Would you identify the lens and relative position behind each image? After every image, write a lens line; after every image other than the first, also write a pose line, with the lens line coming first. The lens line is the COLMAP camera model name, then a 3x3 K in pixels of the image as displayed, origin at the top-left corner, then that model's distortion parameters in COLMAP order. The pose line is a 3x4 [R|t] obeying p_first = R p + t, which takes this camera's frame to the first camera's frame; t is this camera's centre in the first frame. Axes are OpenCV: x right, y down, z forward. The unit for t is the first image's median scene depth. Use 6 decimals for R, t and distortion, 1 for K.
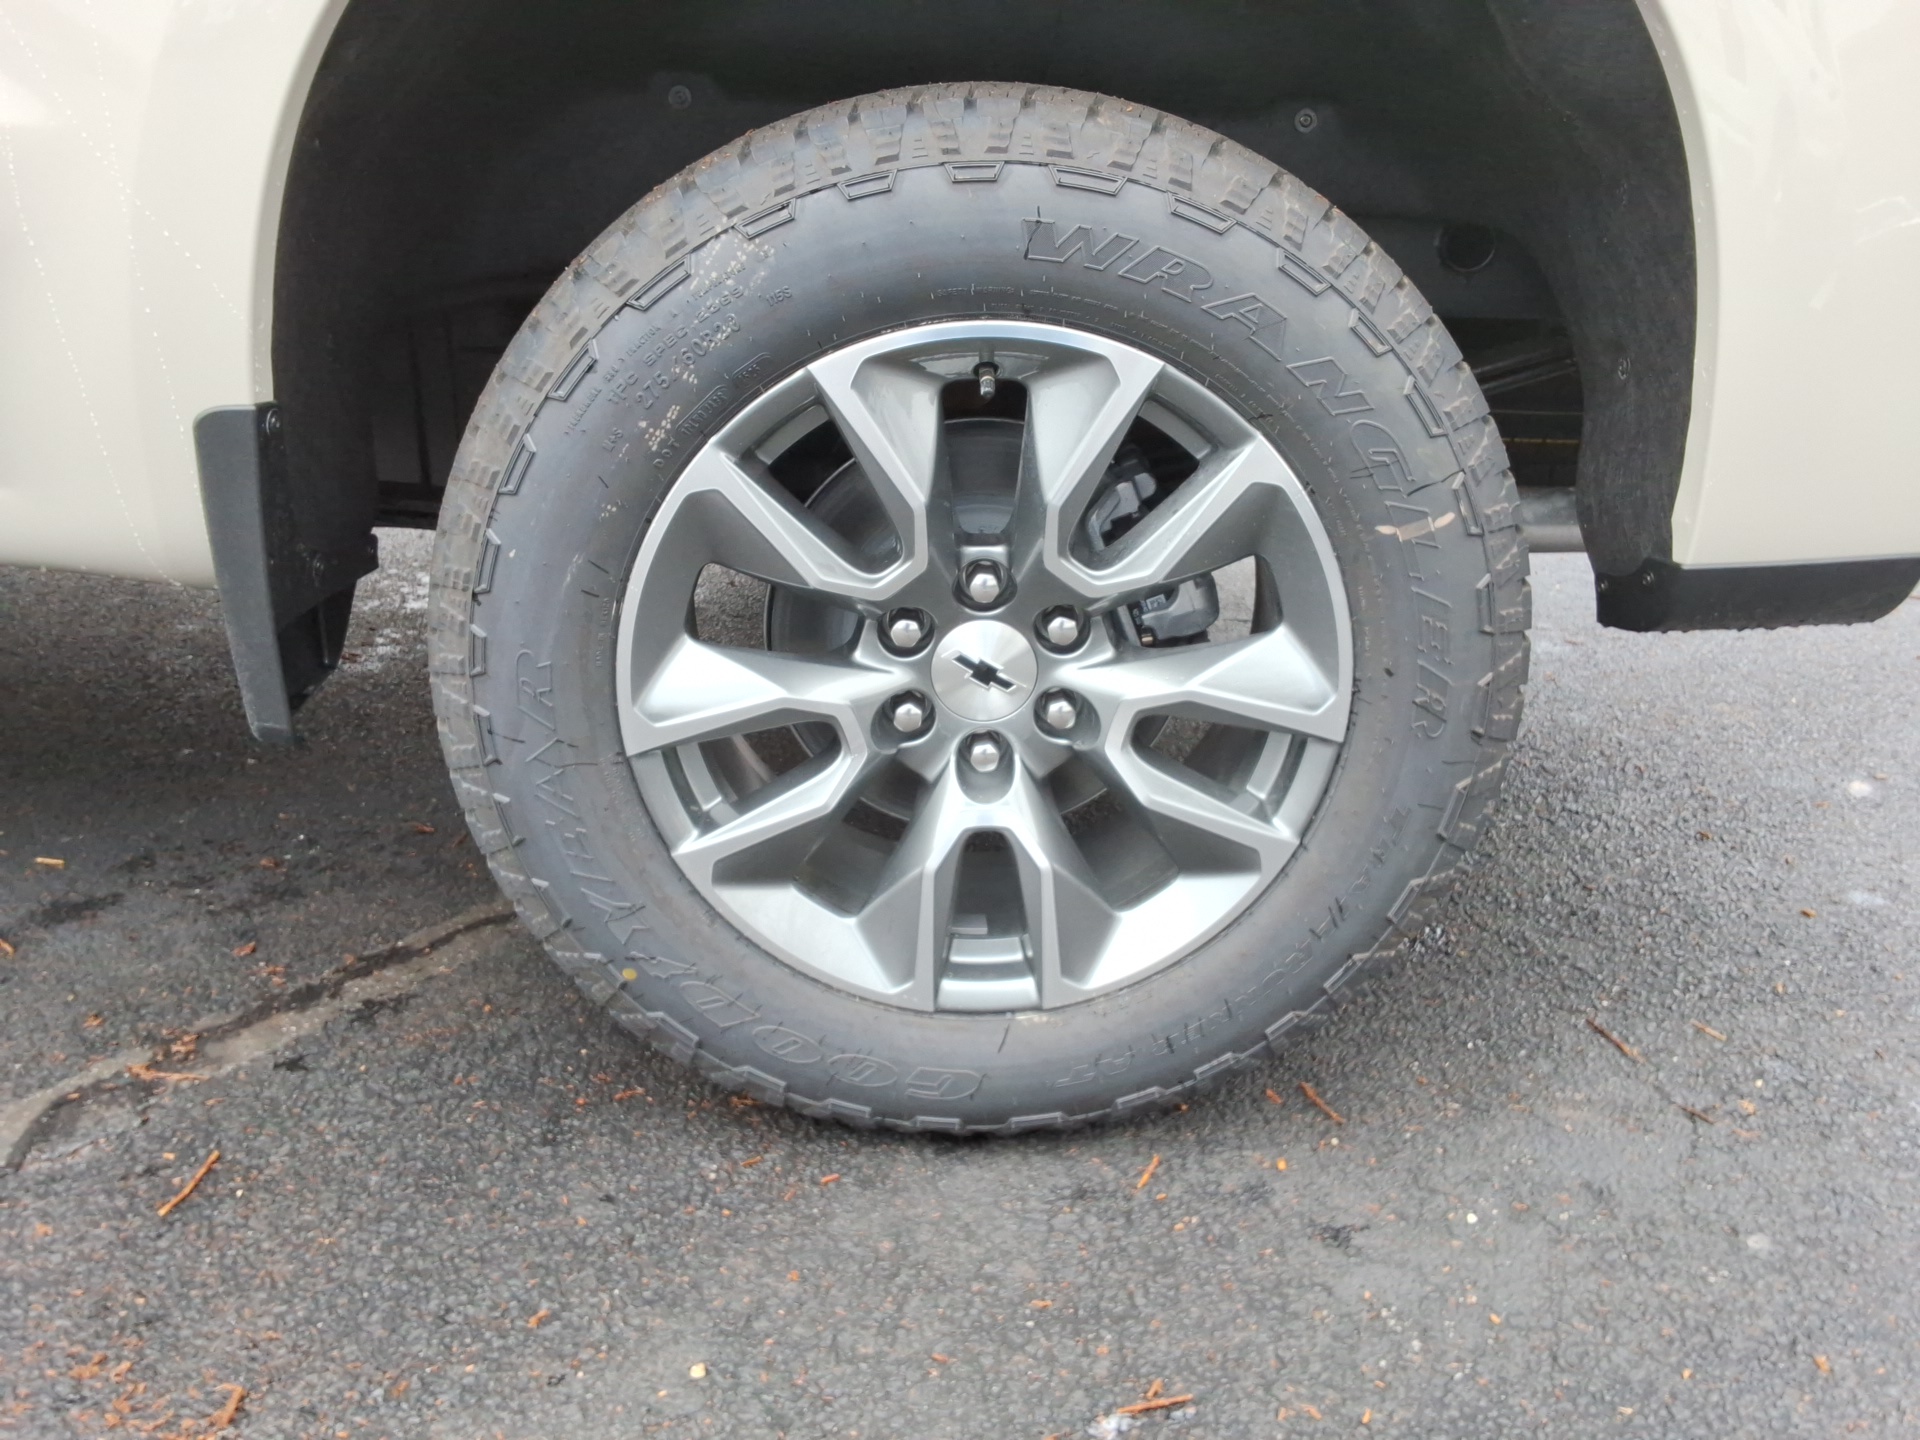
lens RADIAL K [[1470.8, 0, 967.9], [0, 1470.8, 716.7], [0, 0, 1]] dist [0.109543, -0.180068]
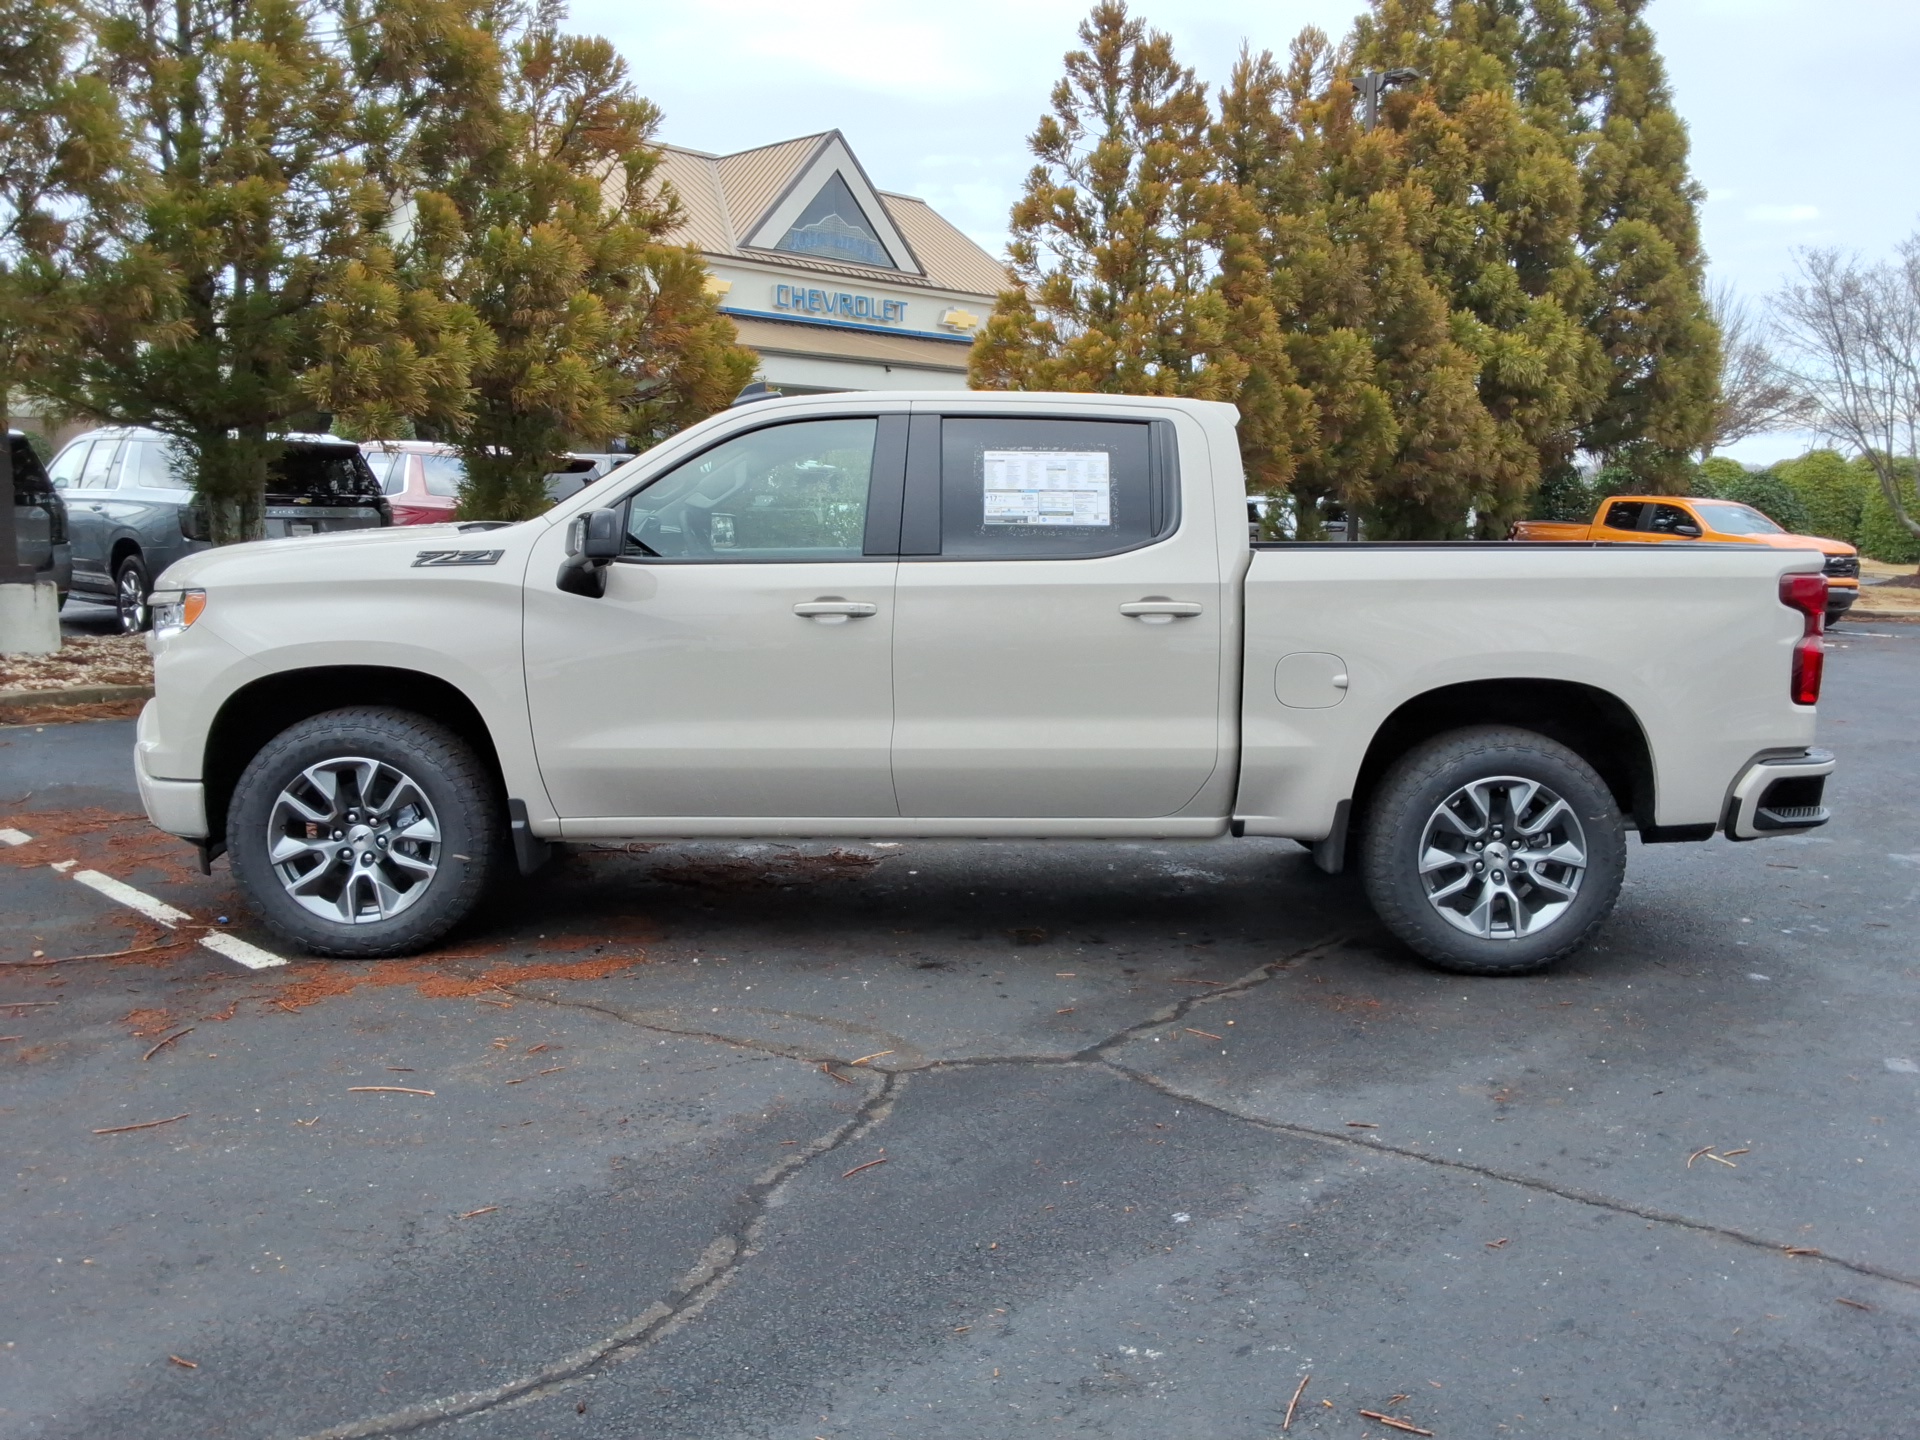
lens RADIAL K [[1590.5, 0, 960.0], [0, 1590.5, 720.0], [0, 0, 1]] dist [0.145033, -0.256882]
pose [[0.999698, -0.024548, 0.001194, -1.535310], [0.024113, 0.970247, -0.240914, 0.676755], [0.004756, 0.240870, 0.970546, -3.618113]]
